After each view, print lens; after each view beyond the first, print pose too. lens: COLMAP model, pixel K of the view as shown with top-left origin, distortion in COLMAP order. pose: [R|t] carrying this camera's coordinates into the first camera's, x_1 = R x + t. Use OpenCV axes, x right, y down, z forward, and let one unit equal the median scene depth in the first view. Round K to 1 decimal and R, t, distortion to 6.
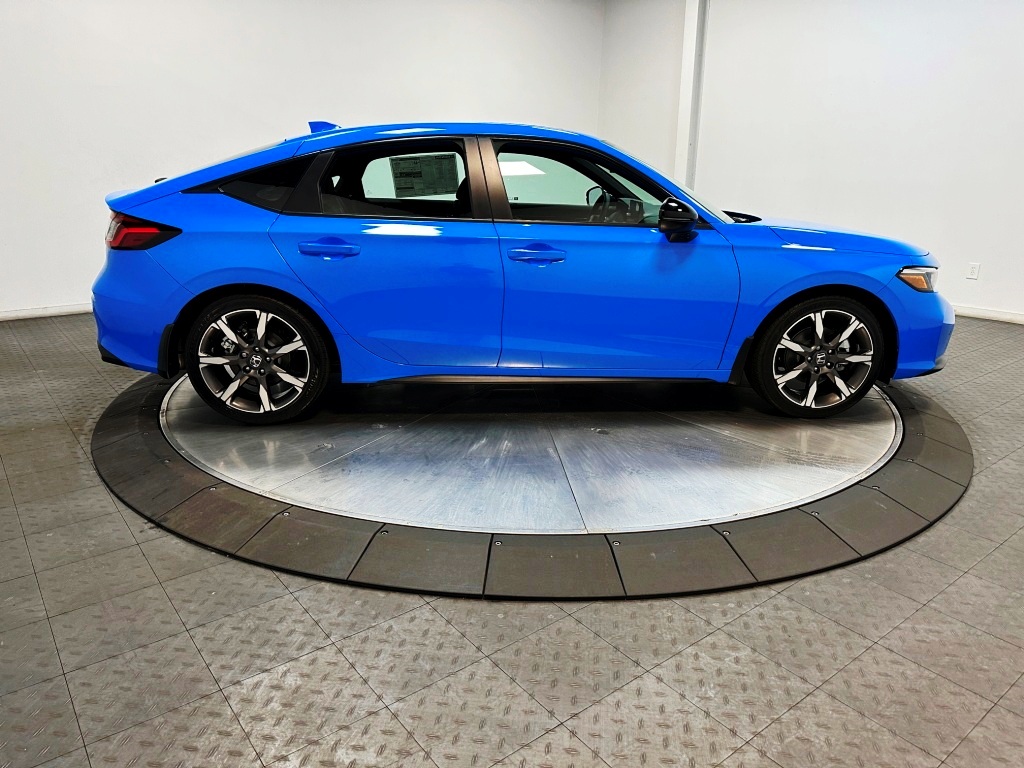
lens RADIAL K [[726.2, 0, 512.0], [0, 726.2, 384.0], [0, 0, 1]] dist [0.005105, -0.031338]
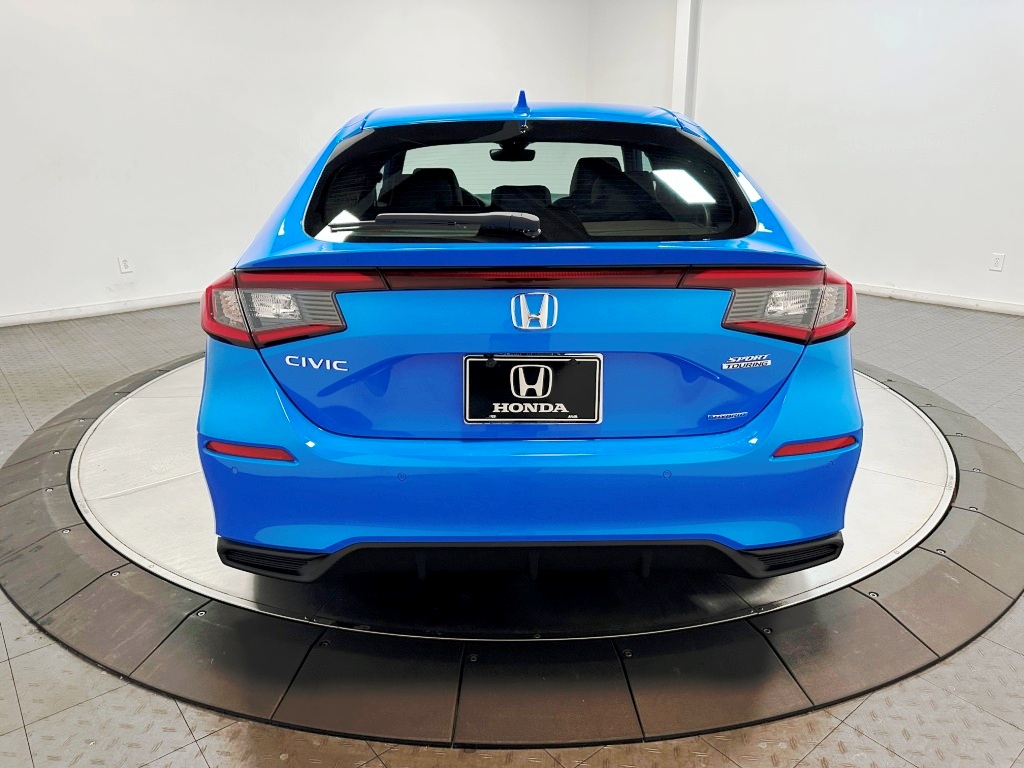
lens RADIAL K [[726.3, 0, 498.4], [0, 726.3, 386.6], [0, 0, 1]] dist [0.002172, -0.022795]
pose [[0.999919, -0.012619, -0.001586, 0.012104], [0.012652, 0.999655, 0.023023, -0.082810], [0.001295, -0.023041, 0.999734, 0.239399]]
